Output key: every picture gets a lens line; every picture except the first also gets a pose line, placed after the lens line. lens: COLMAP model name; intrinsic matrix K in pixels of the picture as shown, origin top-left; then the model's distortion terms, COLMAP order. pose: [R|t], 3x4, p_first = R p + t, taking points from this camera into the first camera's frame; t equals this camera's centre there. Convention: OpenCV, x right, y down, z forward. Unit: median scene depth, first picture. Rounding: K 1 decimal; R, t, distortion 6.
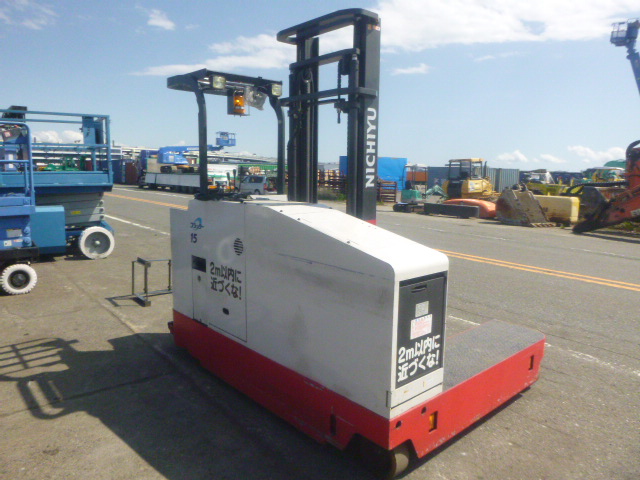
lens RADIAL K [[470.1, 0, 322.6], [0, 470.1, 241.2], [0, 0, 1]] dist [-0.016256, -0.003357]
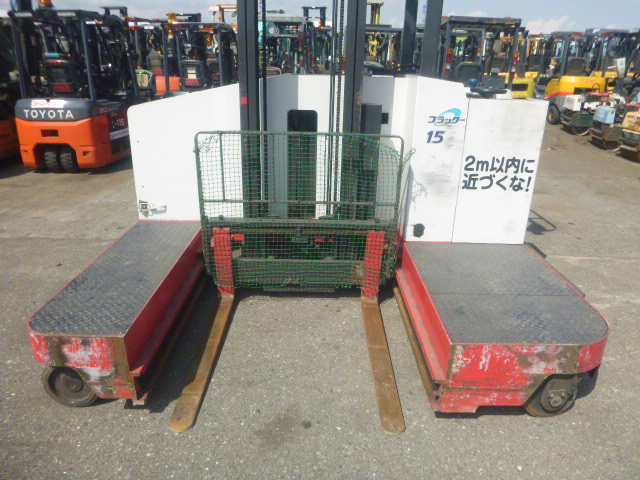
lens RADIAL K [[473.4, 0, 320.0], [0, 473.4, 240.0], [0, 0, 1]] dist [-0.010093, -0.001725]
pose [[-0.667024, 0.237990, -0.706003, 0.854392], [-0.142892, 0.889152, 0.434731, -0.254006], [0.731206, 0.390858, -0.559078, 2.130426]]
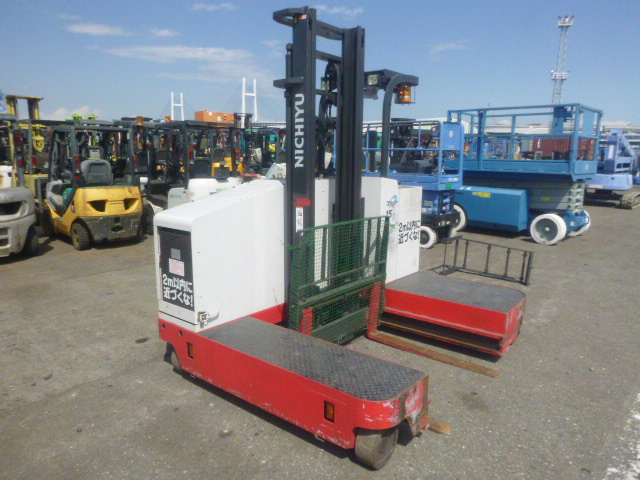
lens RADIAL K [[470.1, 0, 322.6], [0, 470.1, 241.2], [0, 0, 1]] dist [-0.016256, -0.003357]
pose [[0.161925, 0.170181, -0.972018, 1.480250], [-0.157199, 0.976887, 0.144846, -0.141637], [0.974201, 0.129346, 0.184935, 1.085830]]
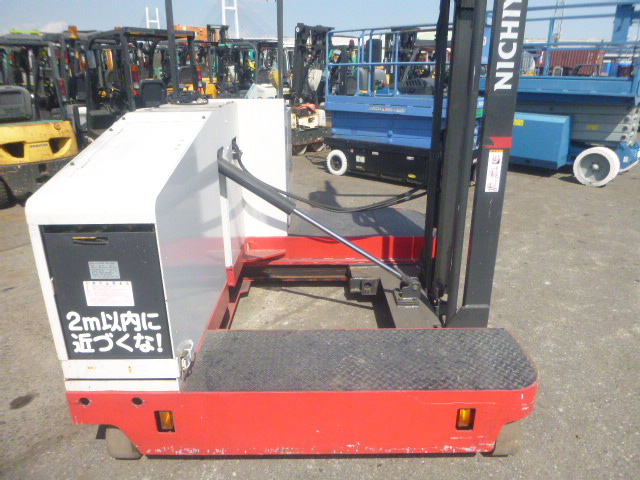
lens RADIAL K [[473.4, 0, 320.0], [0, 473.4, 240.0], [0, 0, 1]] dist [-0.010093, -0.001725]
pose [[0.751597, 0.211689, -0.624731, 0.834276], [-0.087810, 0.970785, 0.223307, -0.081235], [0.653751, -0.112979, 0.748228, 0.644105]]
